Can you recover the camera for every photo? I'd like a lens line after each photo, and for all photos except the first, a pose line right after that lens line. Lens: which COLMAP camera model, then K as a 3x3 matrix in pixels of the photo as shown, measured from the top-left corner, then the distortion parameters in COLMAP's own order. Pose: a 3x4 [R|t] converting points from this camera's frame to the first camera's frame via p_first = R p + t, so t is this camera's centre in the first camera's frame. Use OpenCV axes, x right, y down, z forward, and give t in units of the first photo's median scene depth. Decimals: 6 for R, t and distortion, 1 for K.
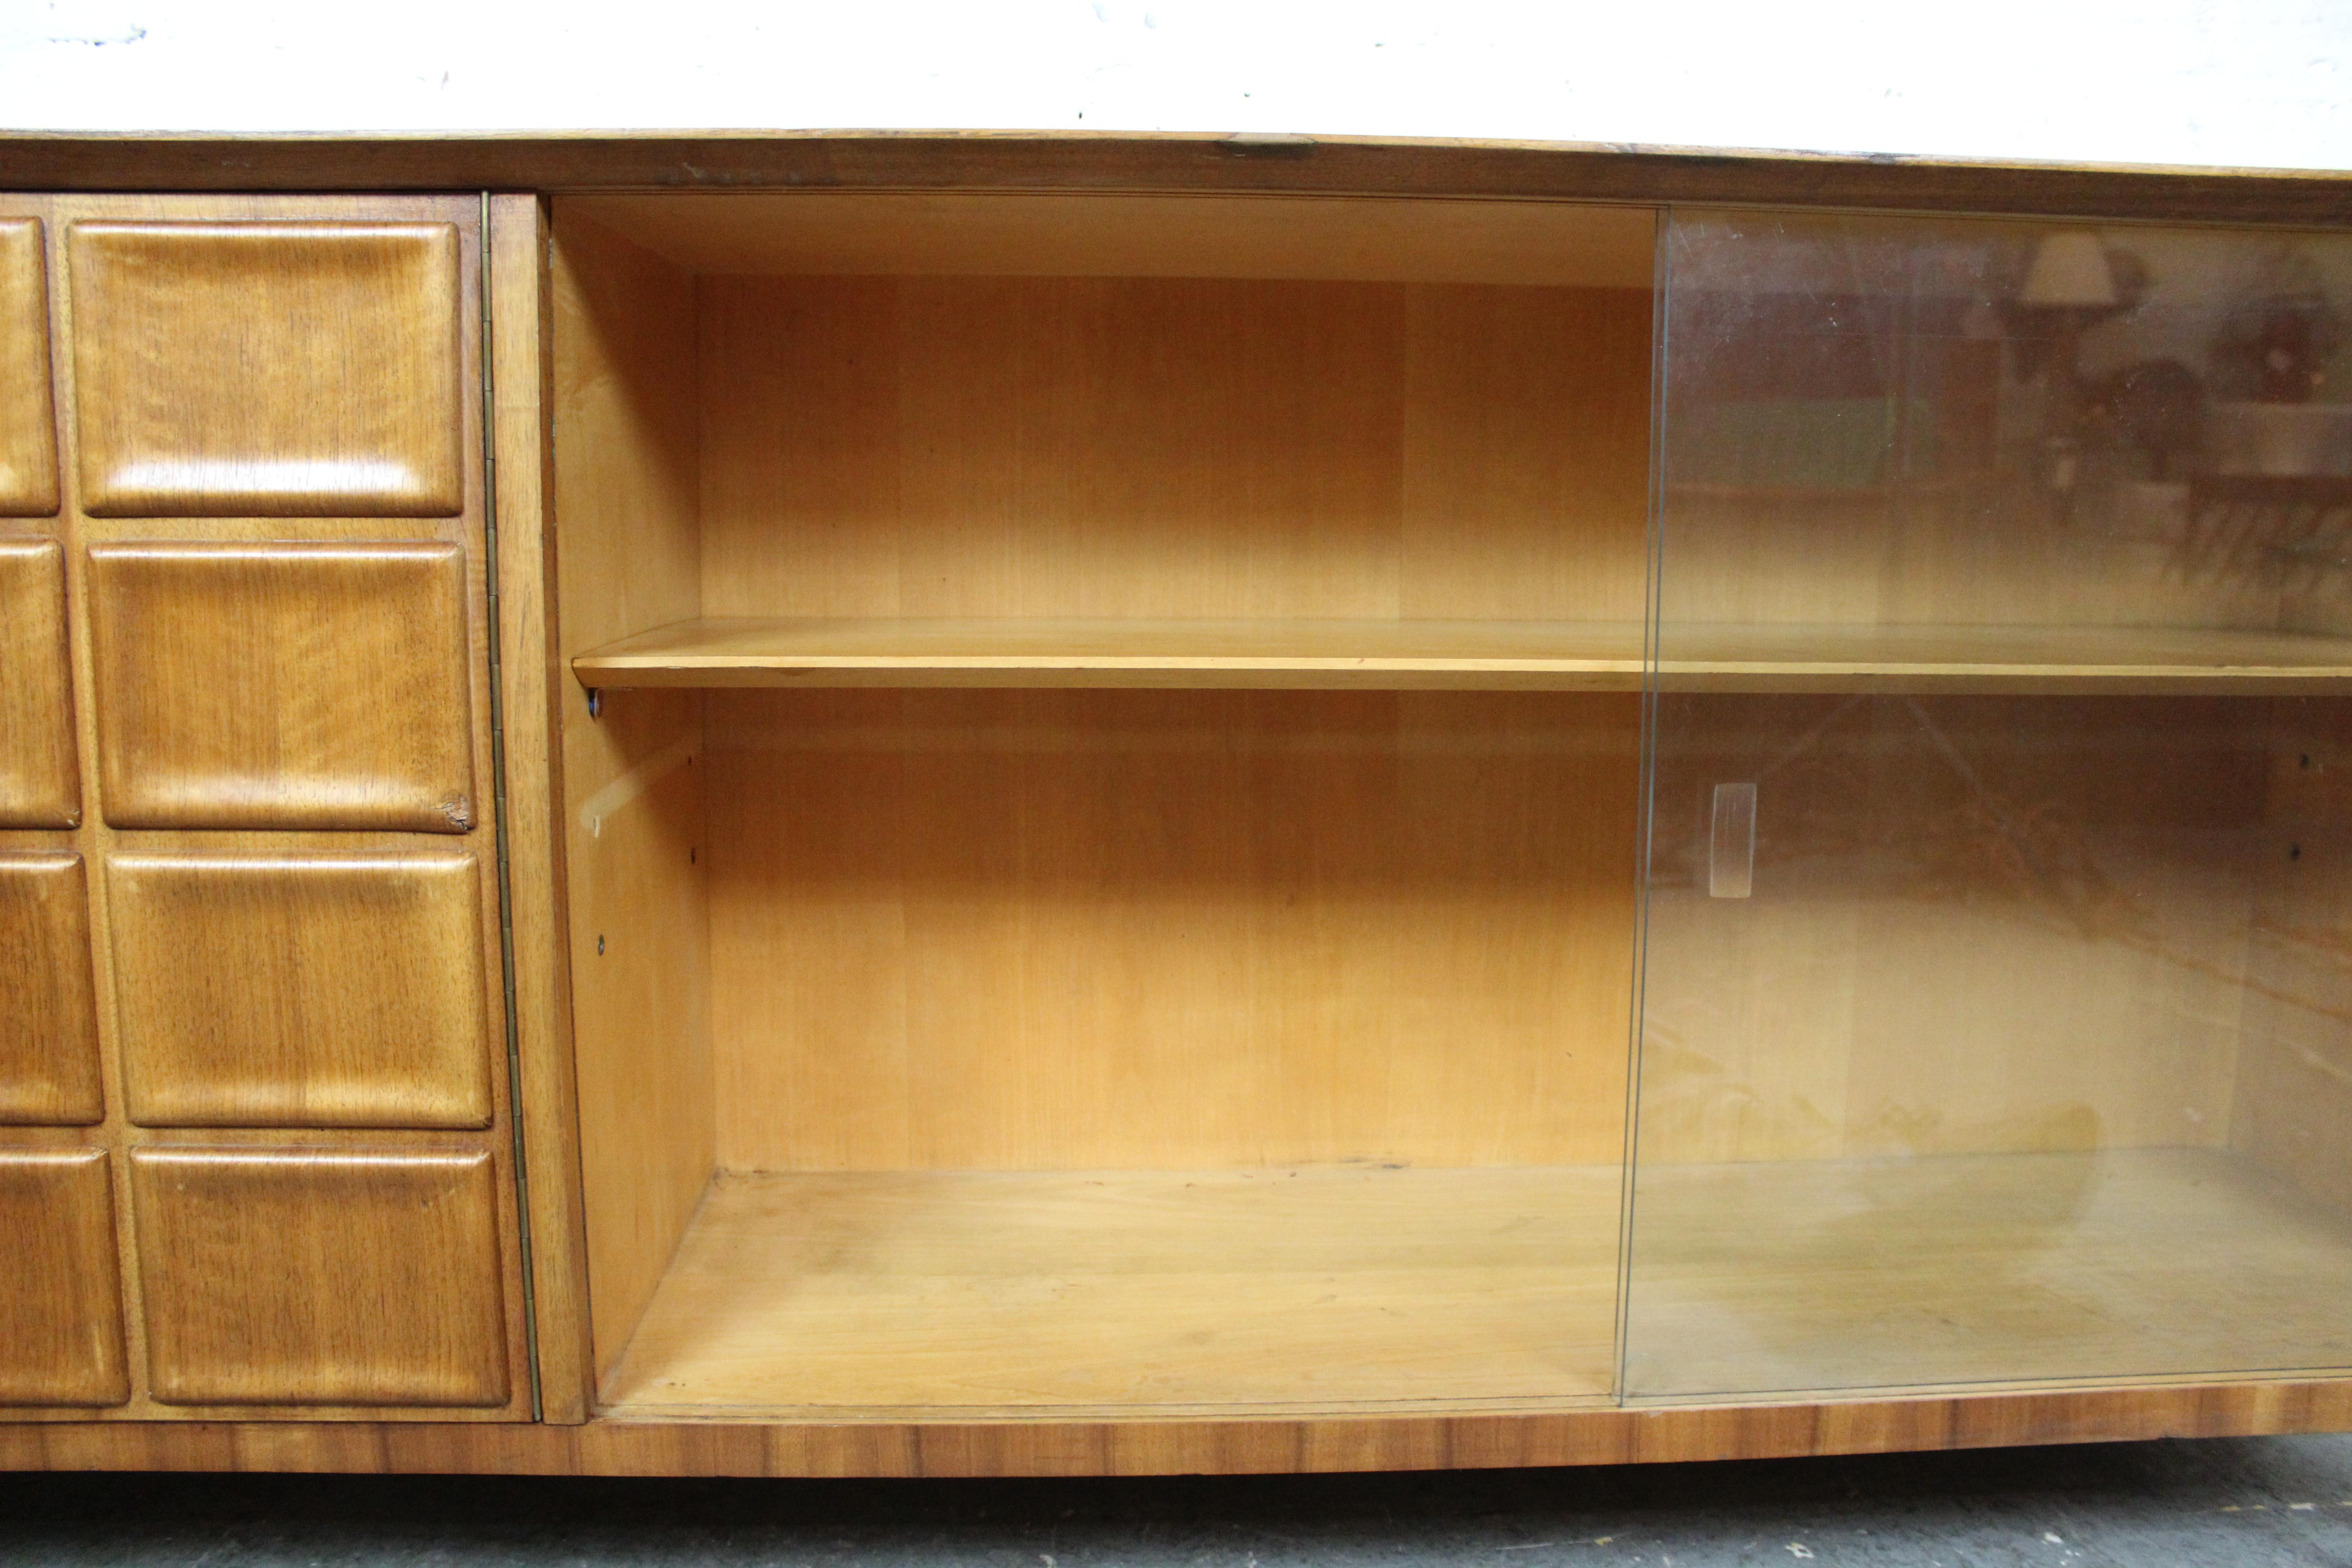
lens RADIAL K [[1924.3, 0, 1168.2], [0, 1924.3, 770.1], [0, 0, 1]] dist [-0.155938, 0.117742]
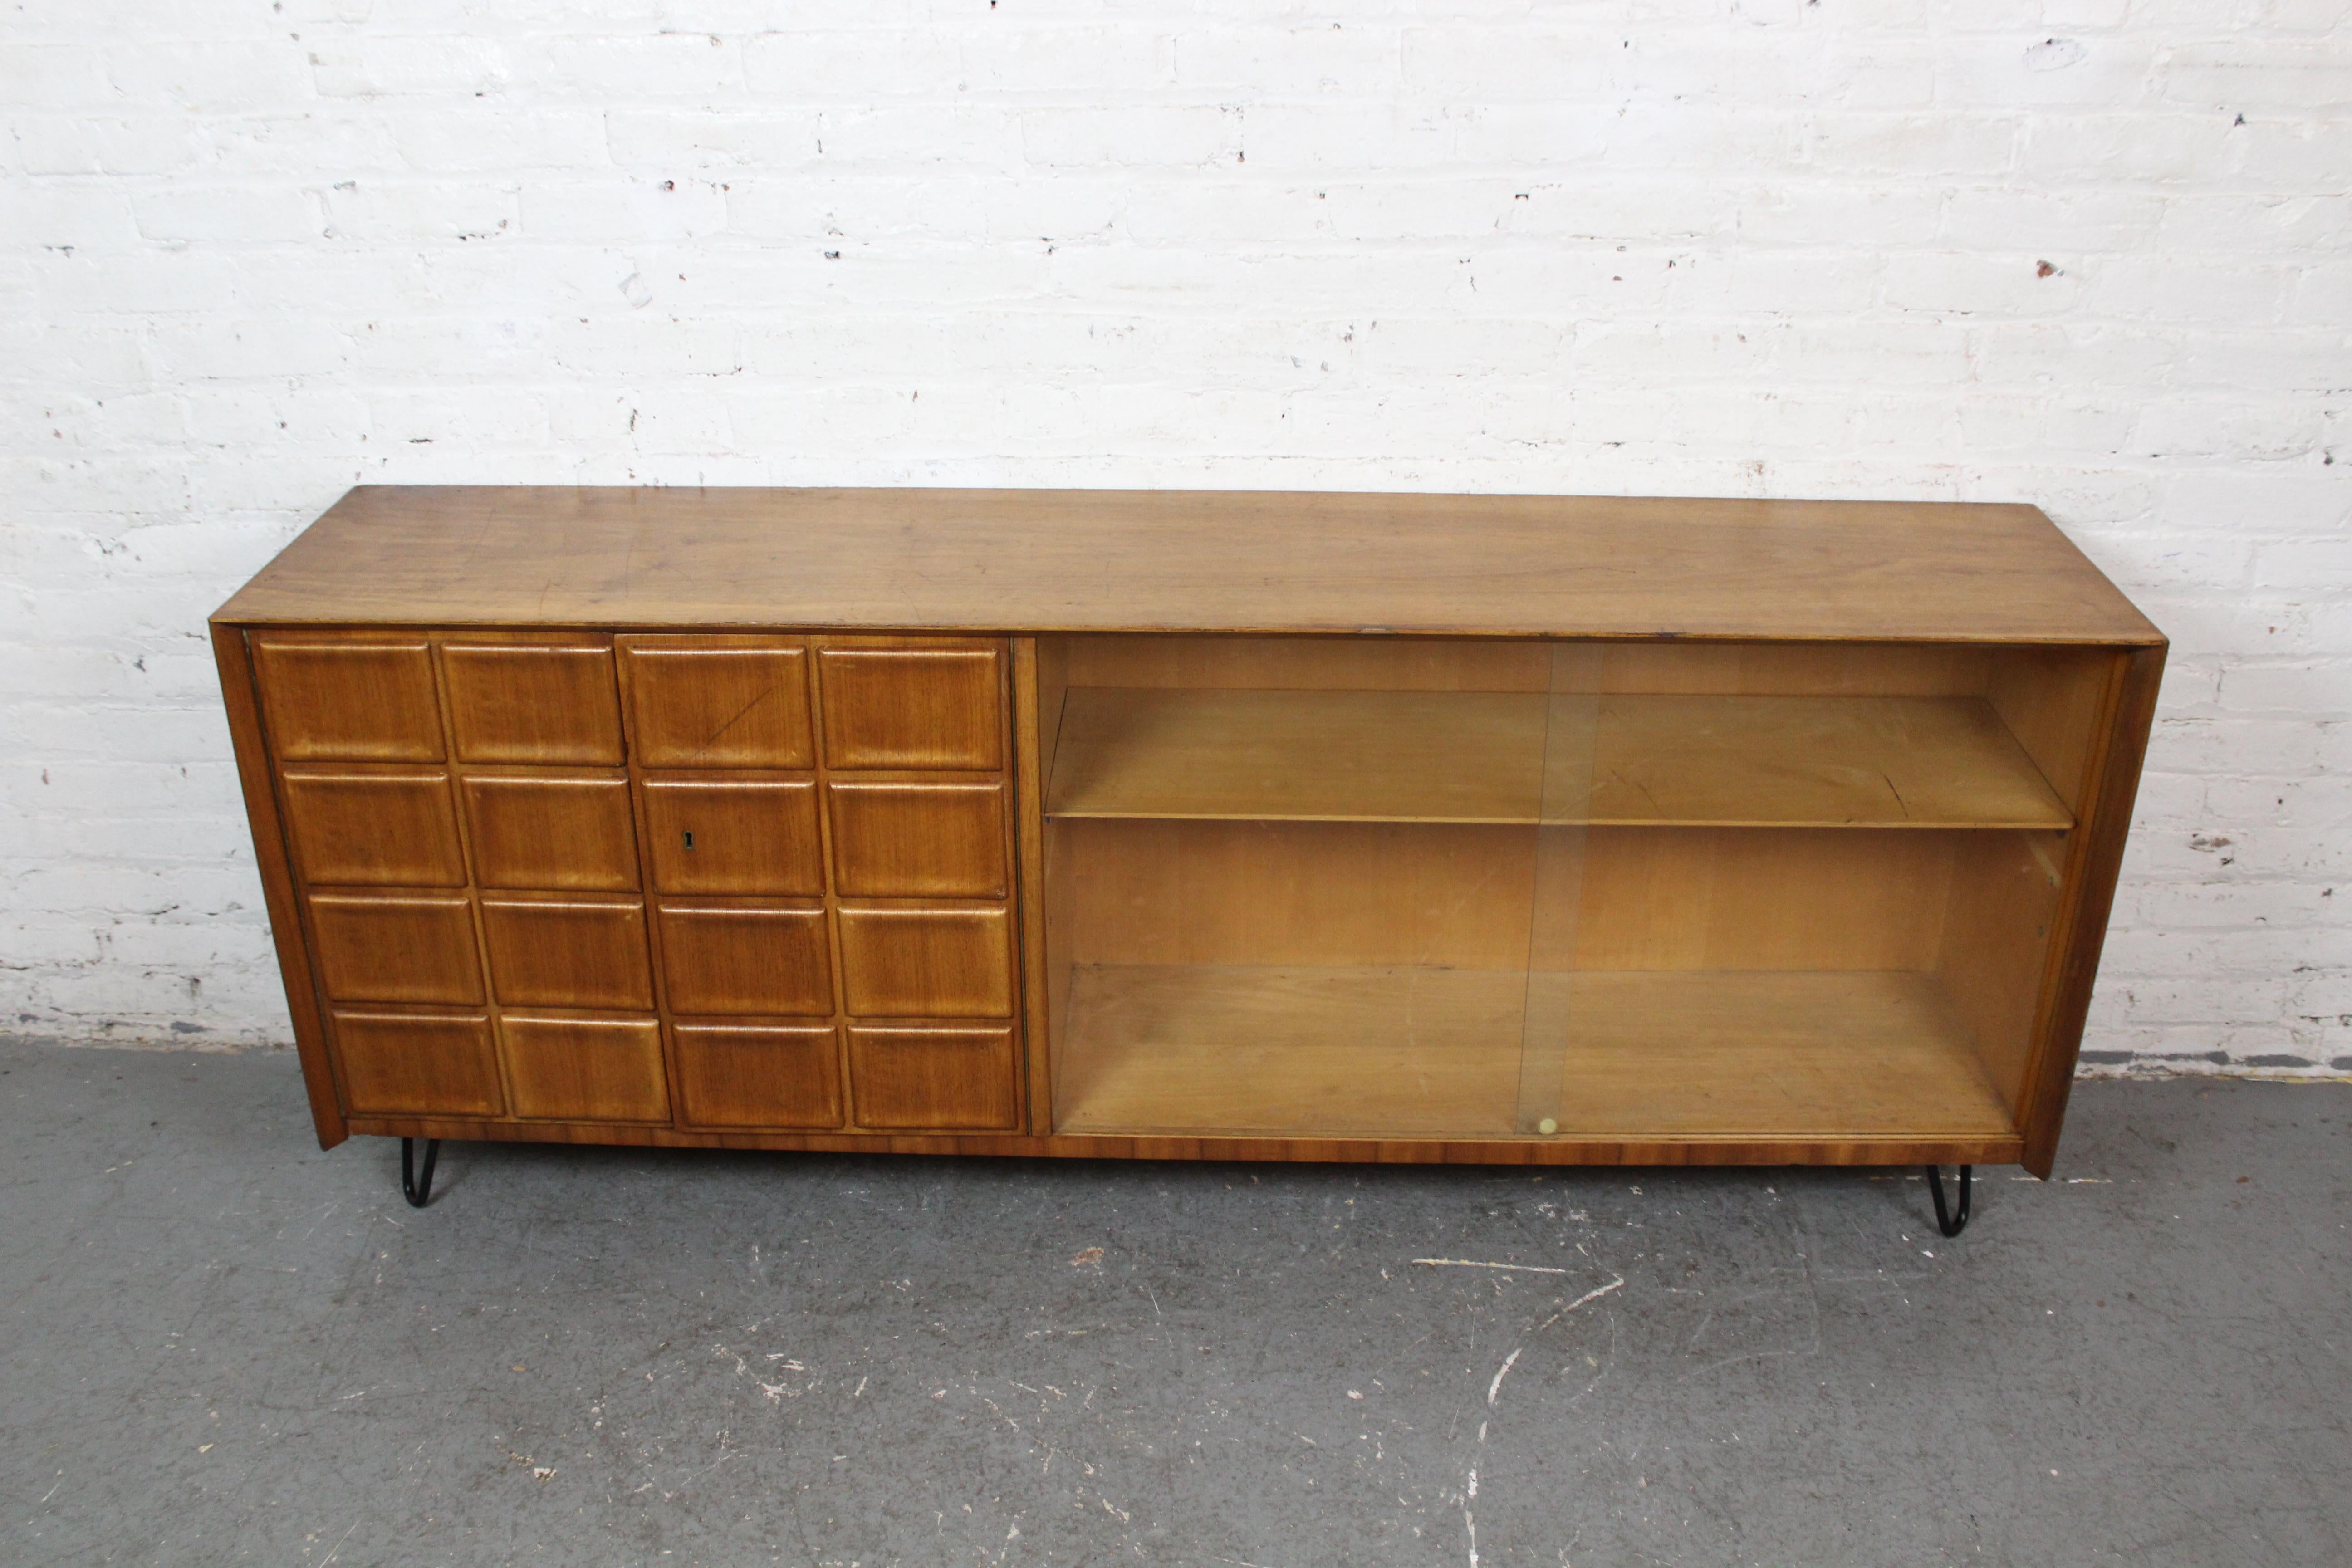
lens RADIAL K [[2105.3, 0, 1176.0], [0, 2105.3, 784.0], [0, 0, 1]] dist [-0.157147, 0.164959]
pose [[0.997240, 0.024451, -0.070105, -0.002343], [-0.001905, 0.952333, 0.305056, -0.835266], [0.074222, -0.304080, 0.949751, -1.260628]]
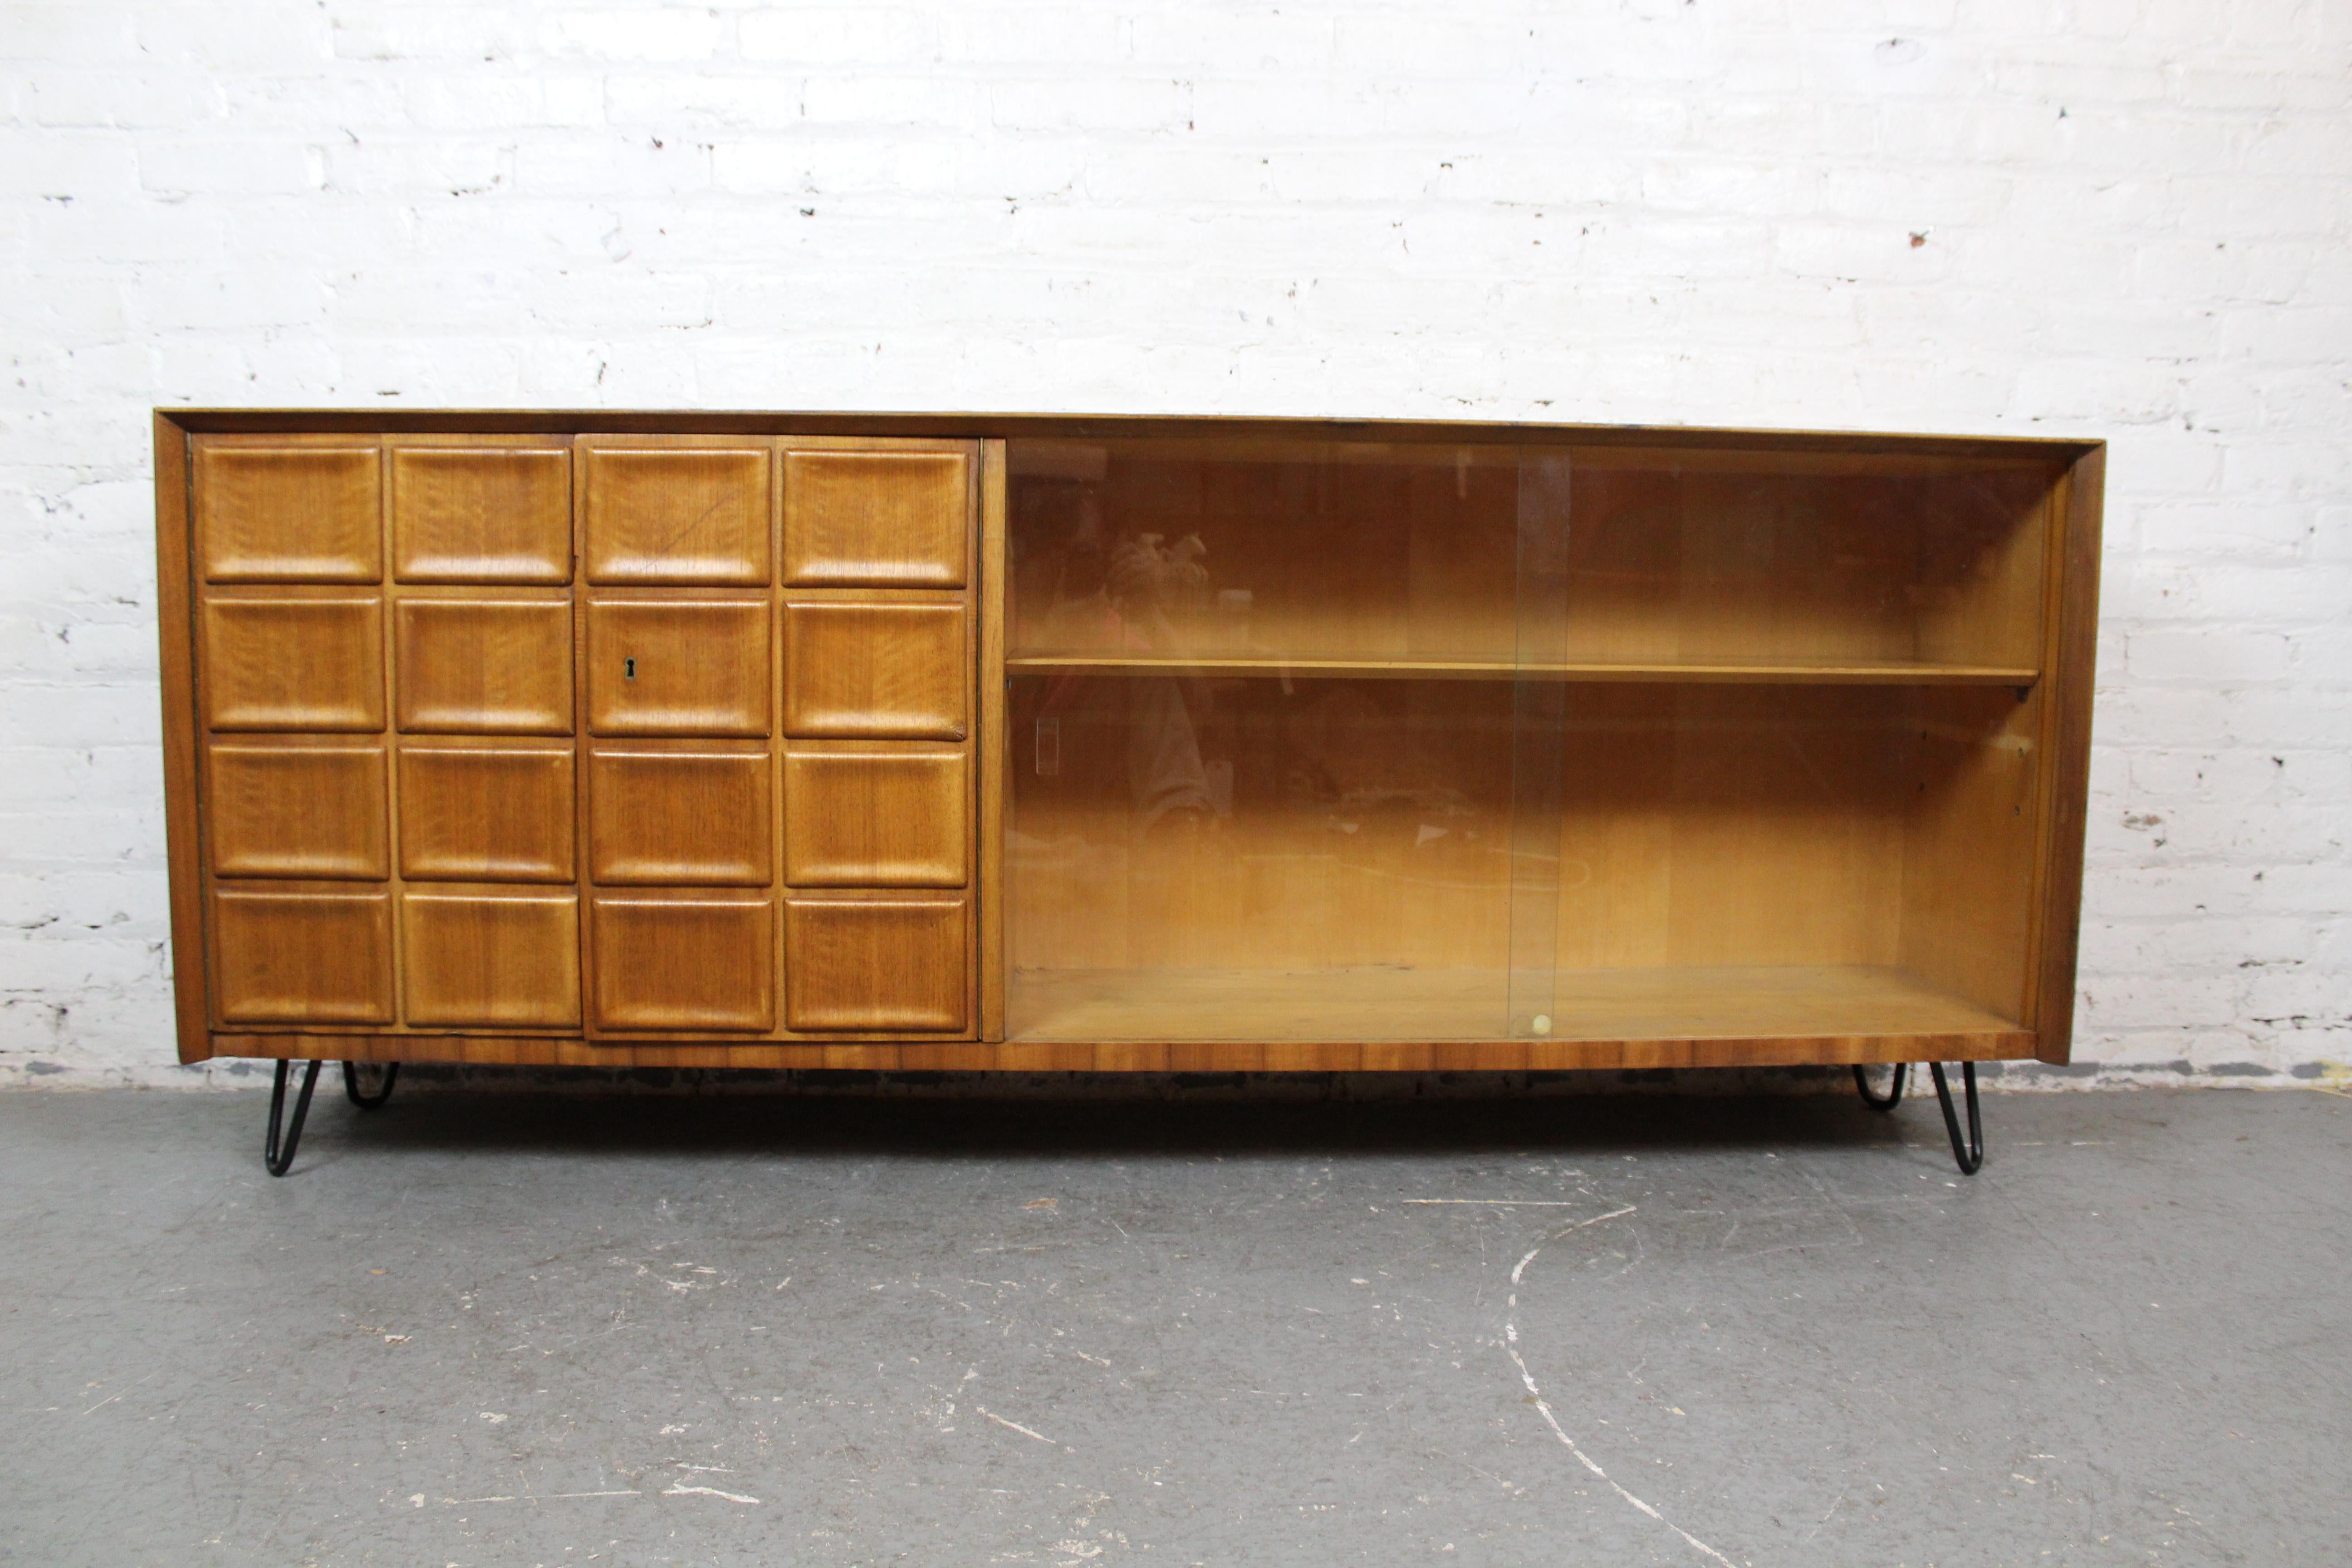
lens RADIAL K [[1890.6, 0, 1176.0], [0, 1890.6, 784.0], [0, 0, 1]] dist [-0.168728, 0.148275]
pose [[0.999996, 0.002695, 0.000208, -0.134663], [-0.002686, 0.999354, -0.035830, 0.152457], [-0.000305, 0.035829, 0.999358, -1.062624]]
